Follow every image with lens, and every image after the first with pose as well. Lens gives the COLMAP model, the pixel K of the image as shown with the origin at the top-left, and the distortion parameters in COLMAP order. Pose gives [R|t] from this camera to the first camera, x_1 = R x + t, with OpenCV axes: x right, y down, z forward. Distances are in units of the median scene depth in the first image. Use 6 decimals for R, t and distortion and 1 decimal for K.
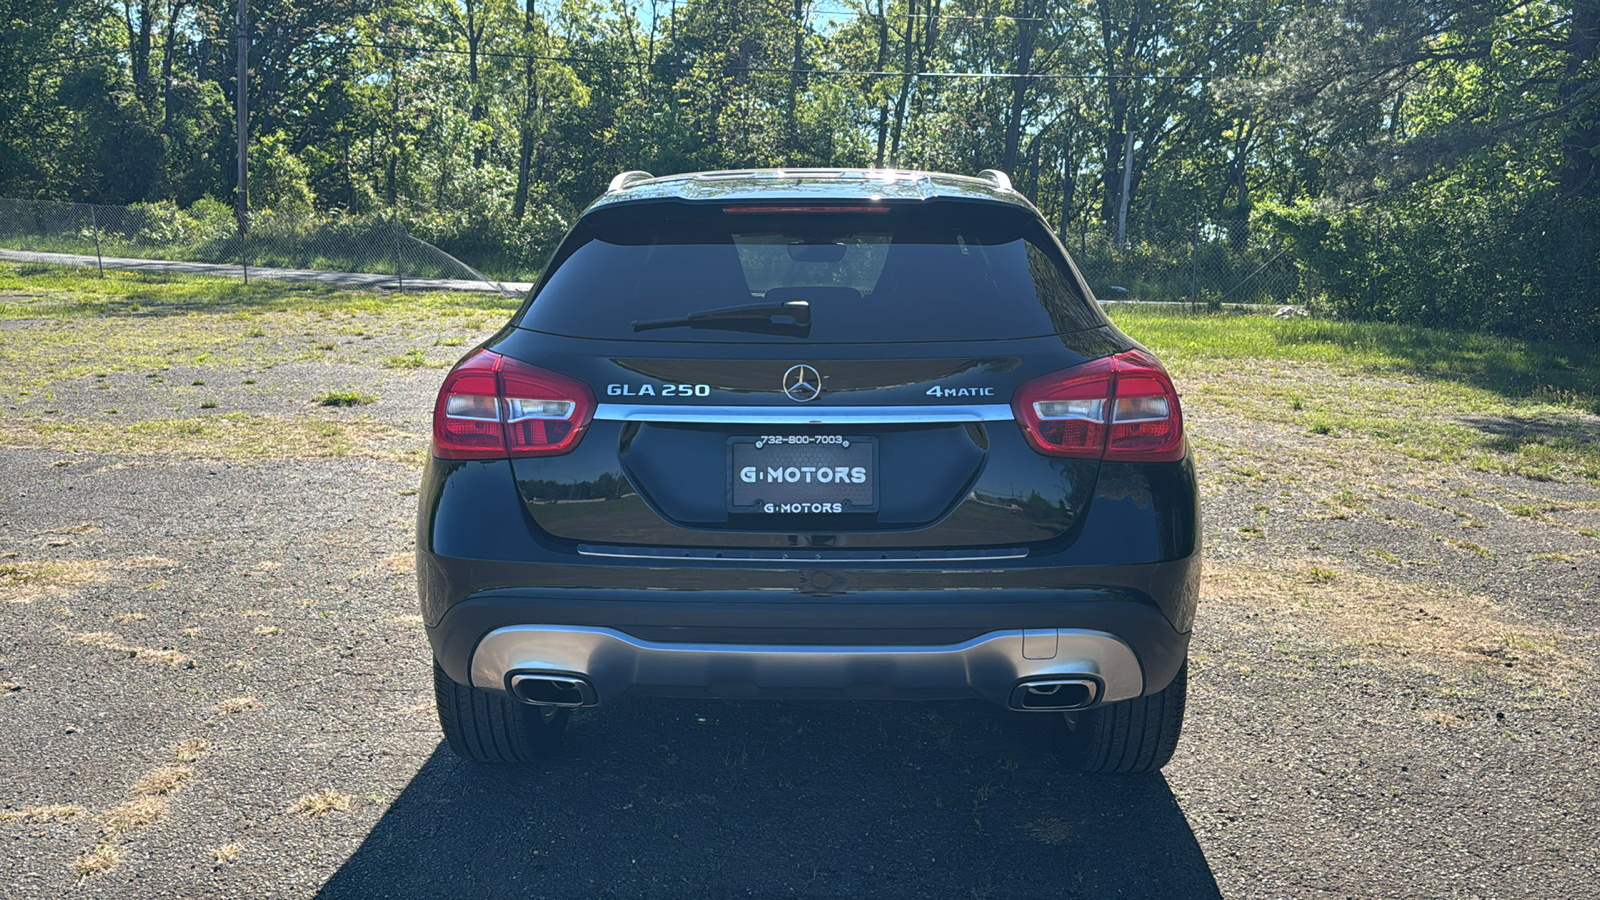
lens RADIAL K [[1366.2, 0, 800.0], [0, 1366.2, 450.0], [0, 0, 1]] dist [0.155067, -0.288534]
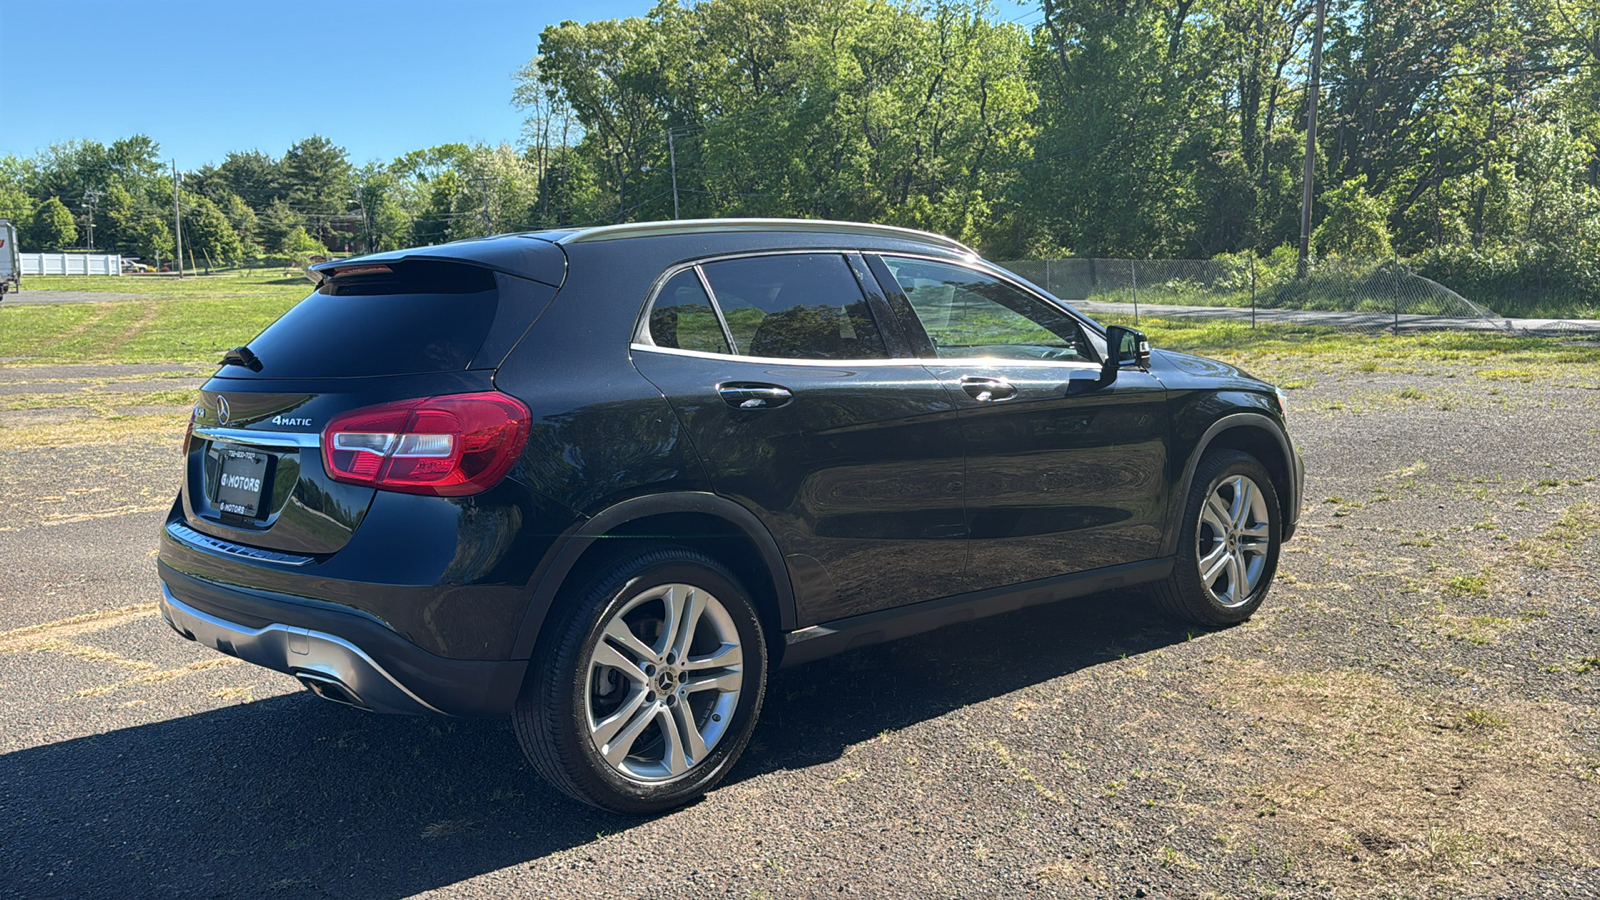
lens RADIAL K [[1366.2, 0, 800.0], [0, 1366.2, 450.0], [0, 0, 1]] dist [0.155067, -0.288534]
pose [[0.697103, 0.050435, -0.715195, 1.046797], [-0.072058, 0.997400, 0.000100, -0.040220], [0.713341, 0.051465, 0.698925, 0.381030]]
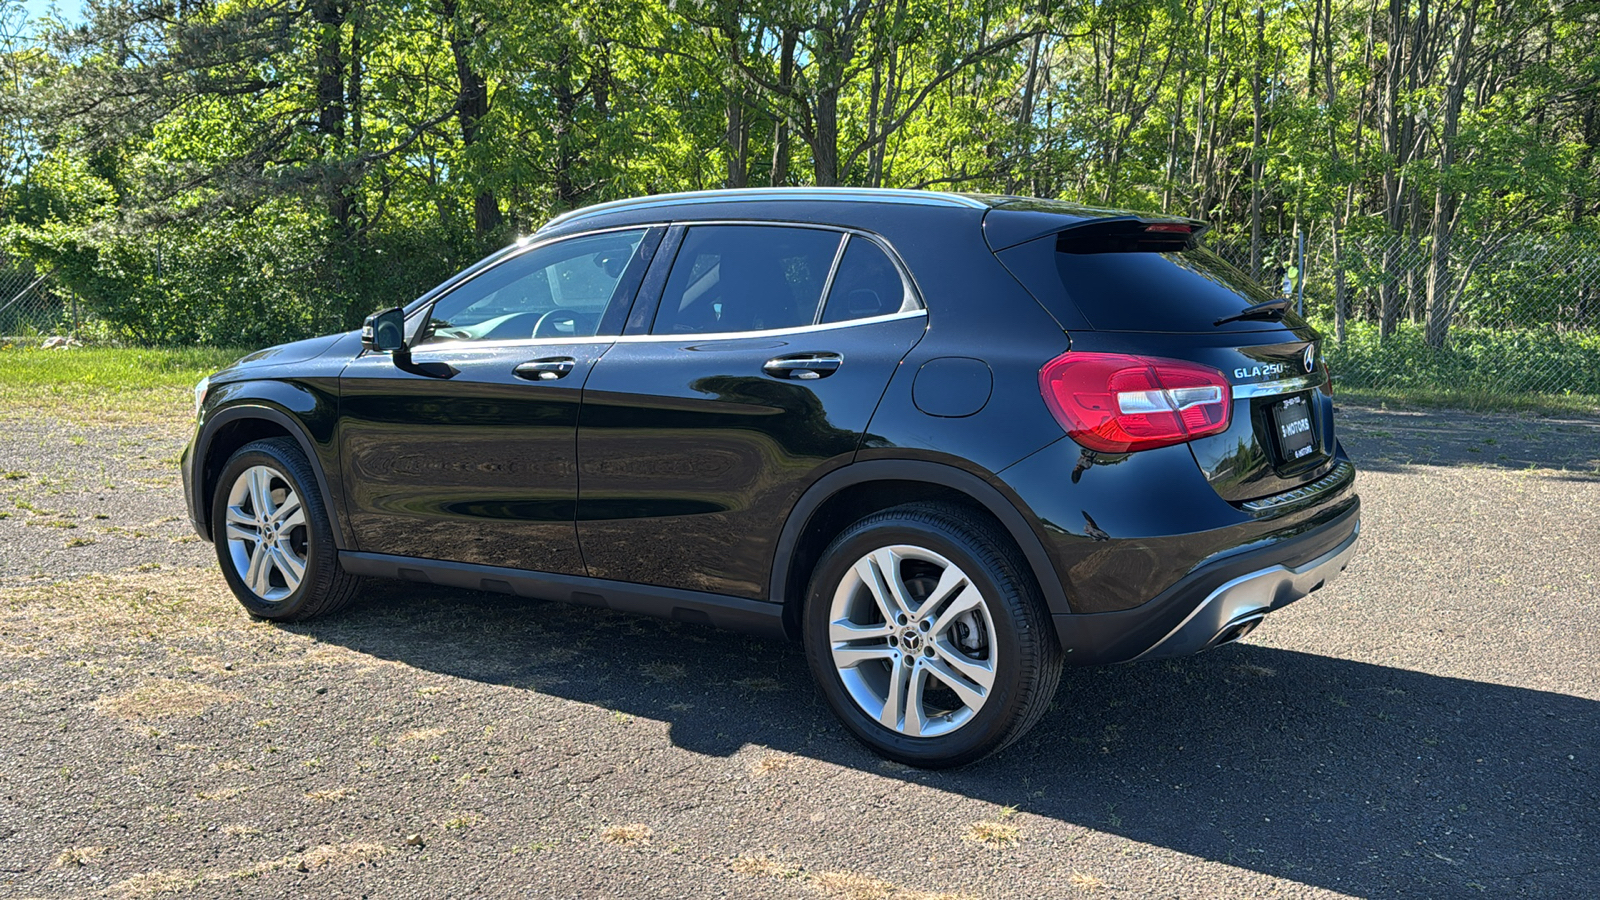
lens RADIAL K [[1366.2, 0, 800.0], [0, 1366.2, 450.0], [0, 0, 1]] dist [0.155067, -0.288534]
pose [[0.545201, -0.104623, 0.831751, -1.127486], [0.122540, 0.991470, 0.044391, -0.064591], [-0.829301, 0.077720, 0.553371, 0.532965]]
